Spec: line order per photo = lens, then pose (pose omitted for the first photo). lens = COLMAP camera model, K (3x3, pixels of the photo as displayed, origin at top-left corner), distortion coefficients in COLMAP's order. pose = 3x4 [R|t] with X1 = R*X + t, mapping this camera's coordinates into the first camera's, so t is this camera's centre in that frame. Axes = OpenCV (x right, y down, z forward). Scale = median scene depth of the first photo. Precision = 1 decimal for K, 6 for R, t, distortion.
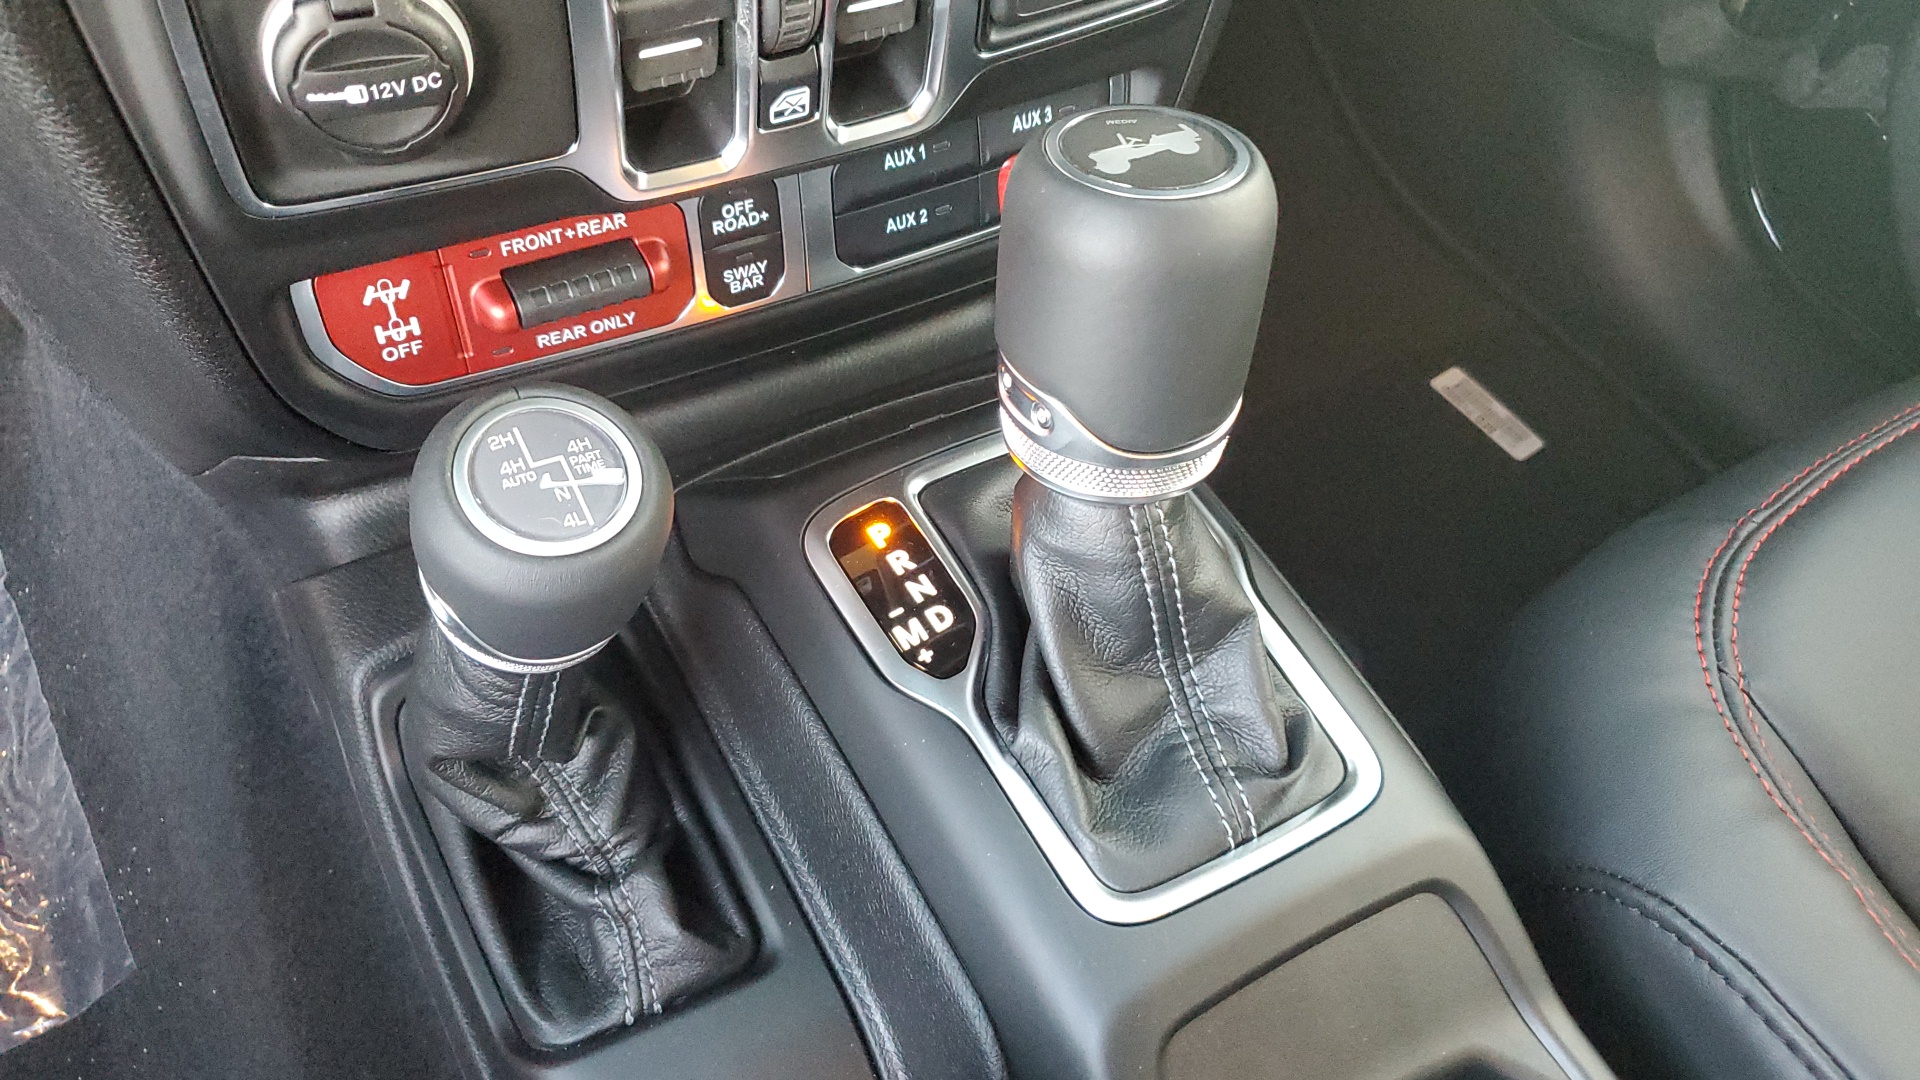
lens RADIAL K [[1491.0, 0, 962.7], [0, 1491.0, 523.8], [0, 0, 1]] dist [0.090493, -0.217161]
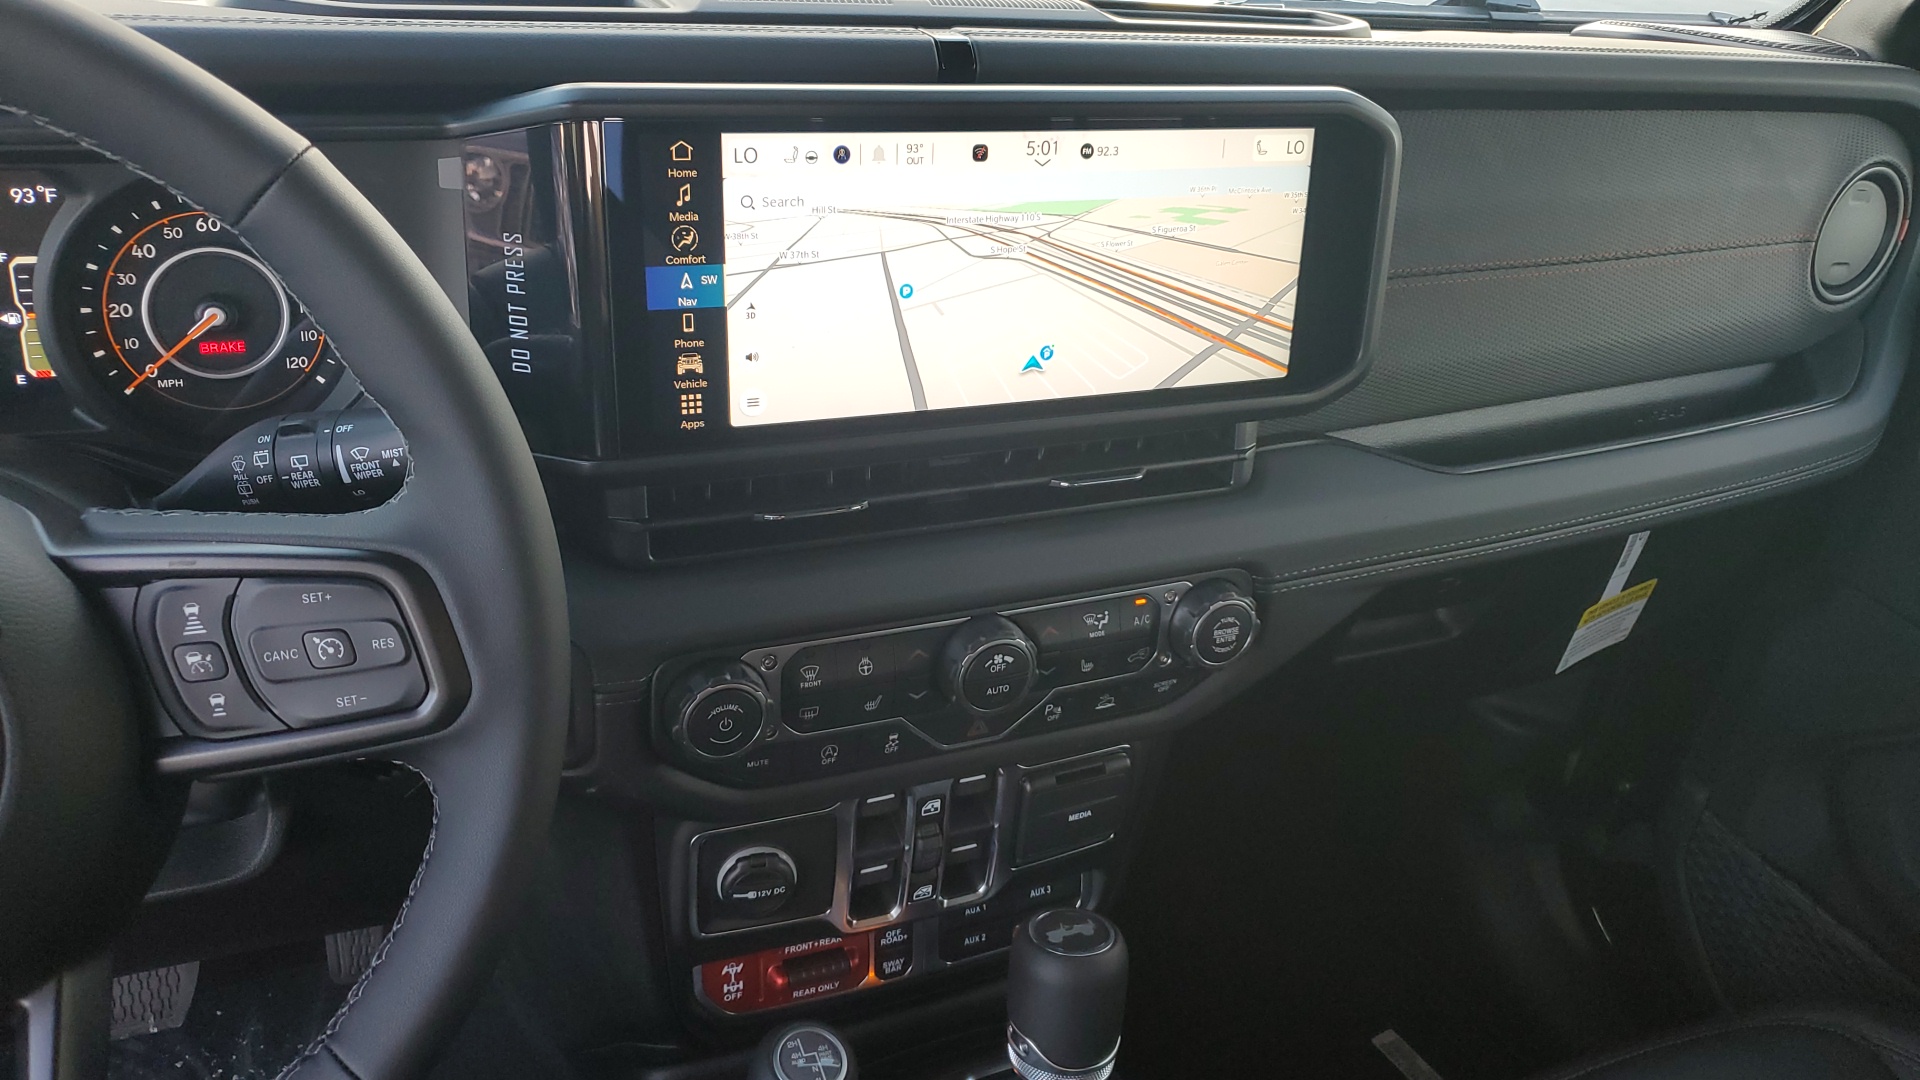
lens RADIAL K [[1521.6, 0, 996.8], [0, 1521.6, 540.9], [0, 0, 1]] dist [0.022683, -0.002524]
pose [[0.997225, 0.043450, -0.060447, 0.105747], [-0.063066, 0.924526, -0.375866, 0.078791], [0.039554, 0.378635, 0.924700, -1.251498]]
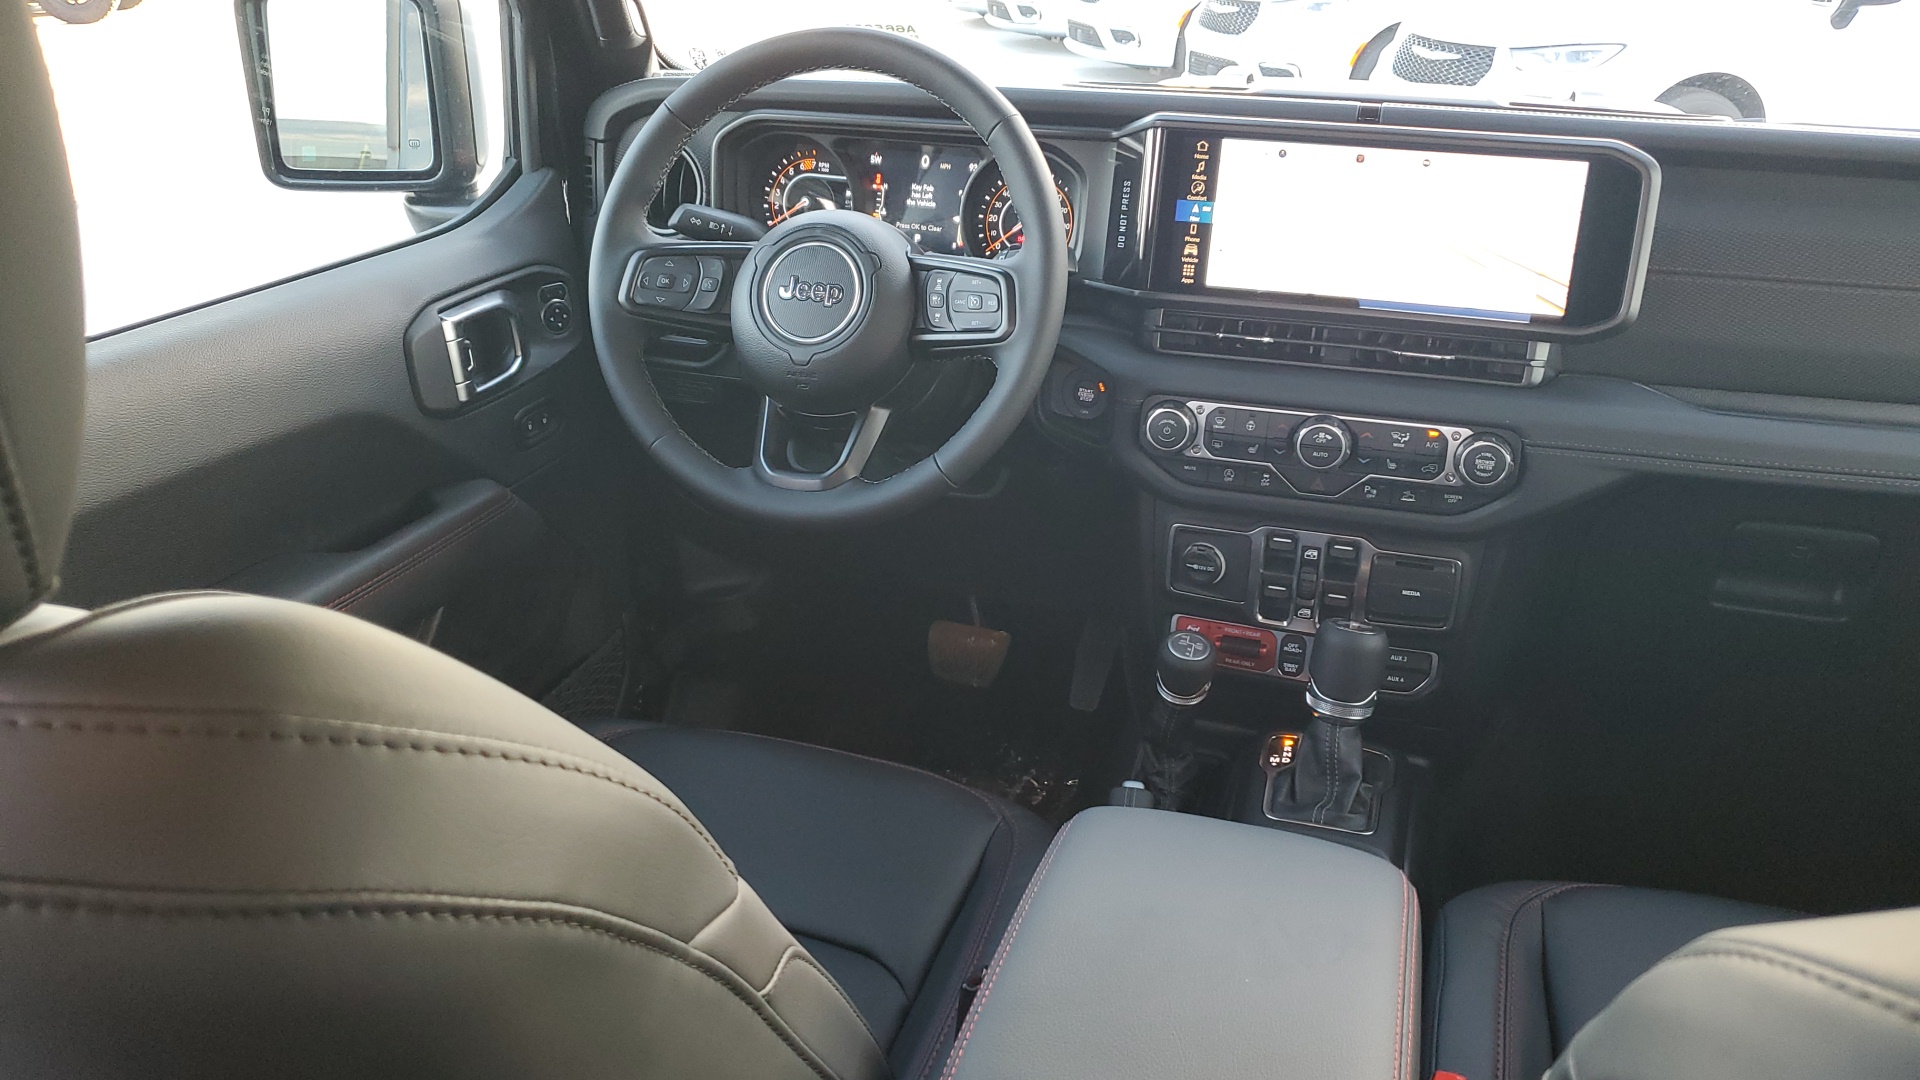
lens RADIAL K [[1509.0, 0, 950.3], [0, 1509.0, 545.7], [0, 0, 1]] dist [0.195651, -0.621550]
pose [[0.679168, 0.202221, -0.705576, 1.884146], [-0.538529, 0.790459, -0.291824, 1.135453], [0.498716, 0.578171, 0.645756, -1.911087]]
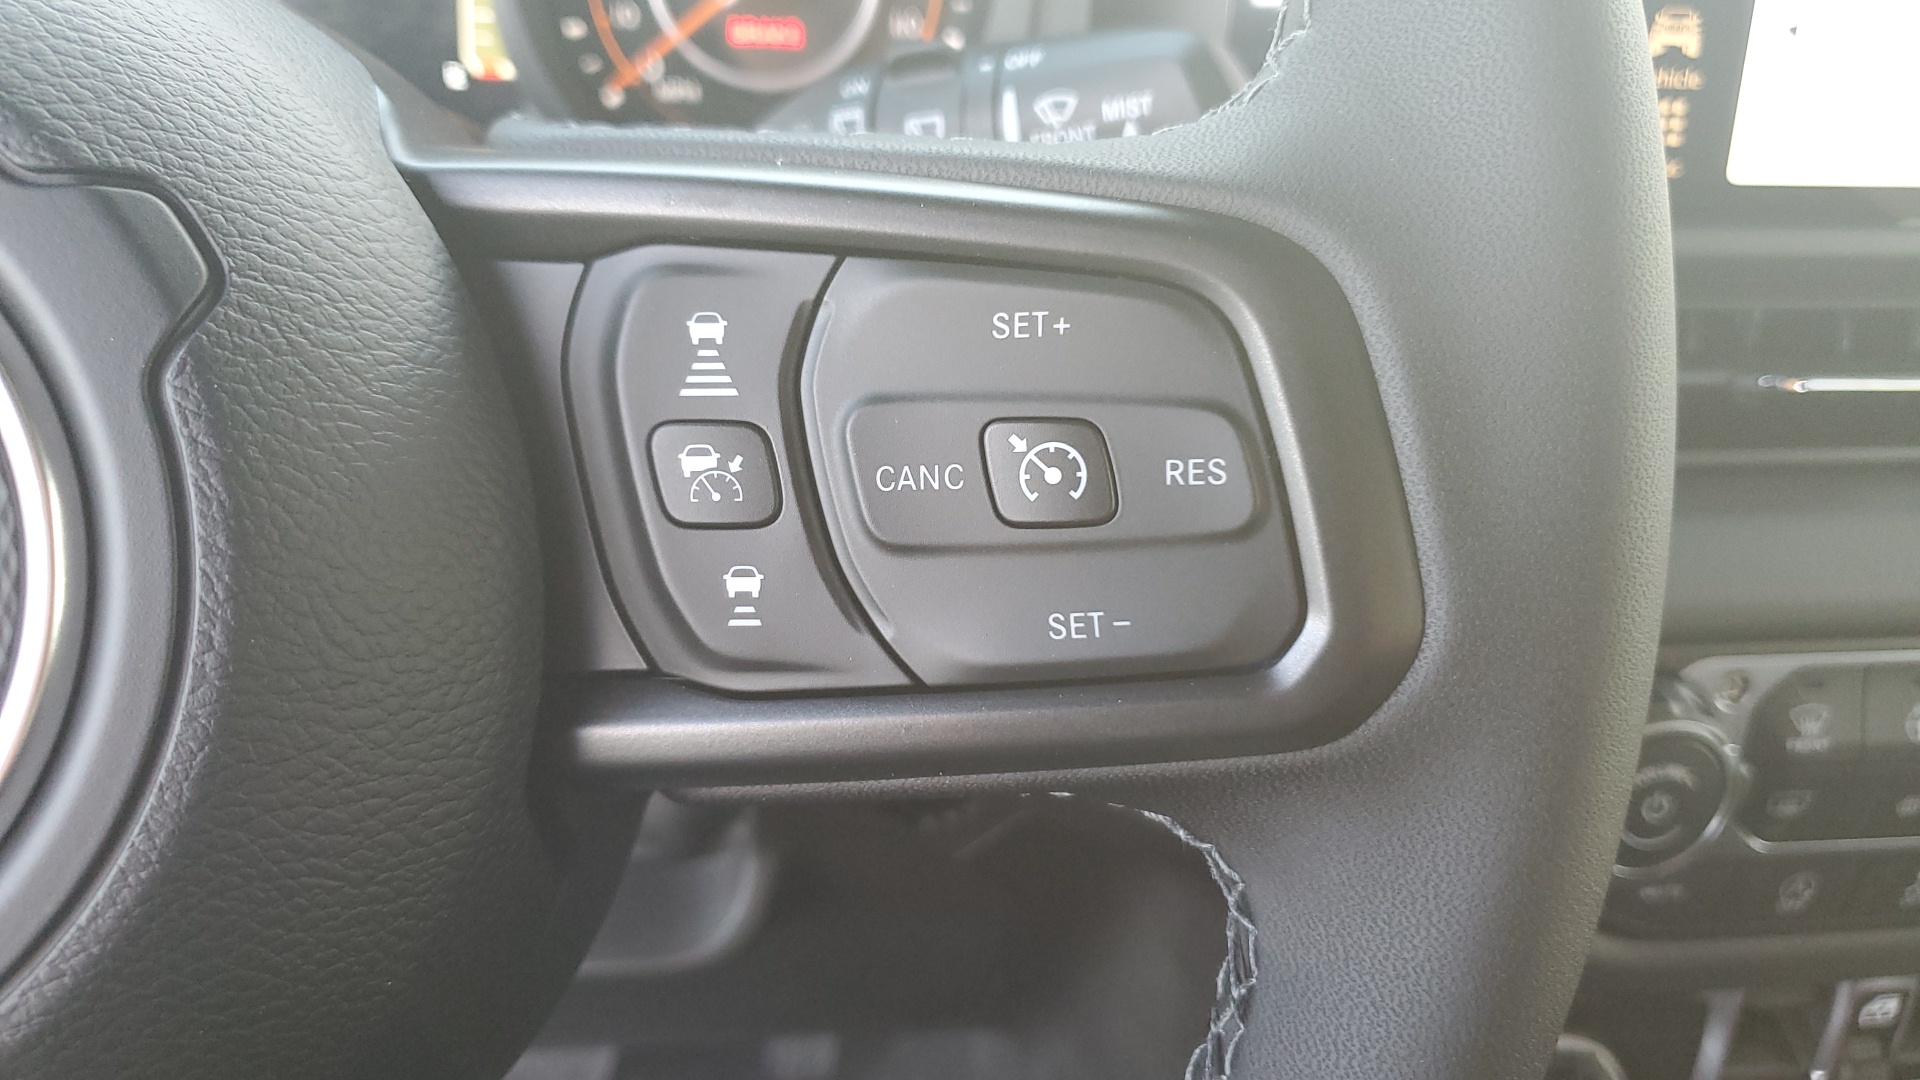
lens RADIAL K [[1522.3, 0, 995.4], [0, 1522.3, 515.3], [0, 0, 1]] dist [-0.004049, 0.061839]
pose [[0.940952, 0.111940, -0.319499, -0.398427], [-0.239452, 0.887208, -0.394366, -0.092517], [0.239317, 0.447584, 0.861624, -0.433773]]
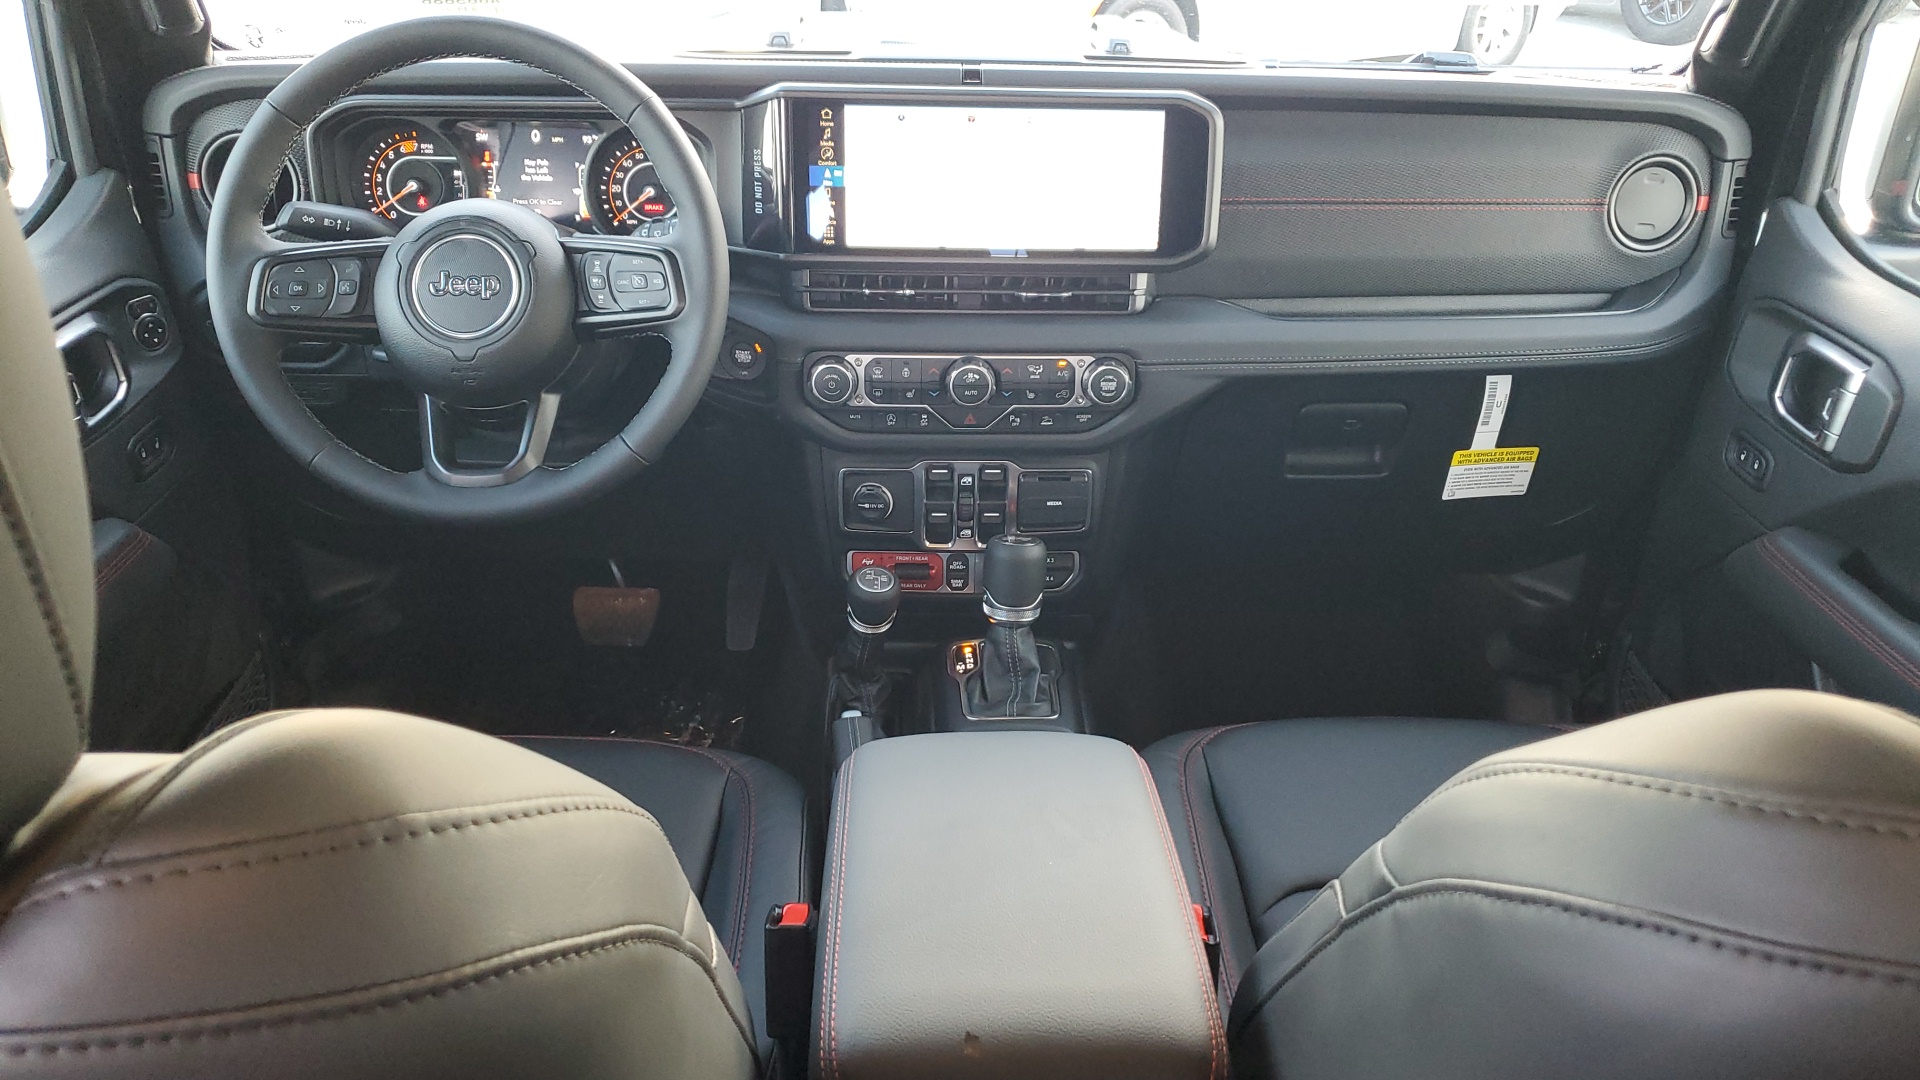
lens RADIAL K [[1504.9, 0, 985.8], [0, 1504.9, 563.2], [0, 0, 1]] dist [0.187991, -0.592665]
pose [[0.892820, 0.127101, -0.432109, 1.710835], [-0.305938, 0.875221, -0.374688, 1.303878], [0.330568, 0.466727, 0.820299, -2.288825]]
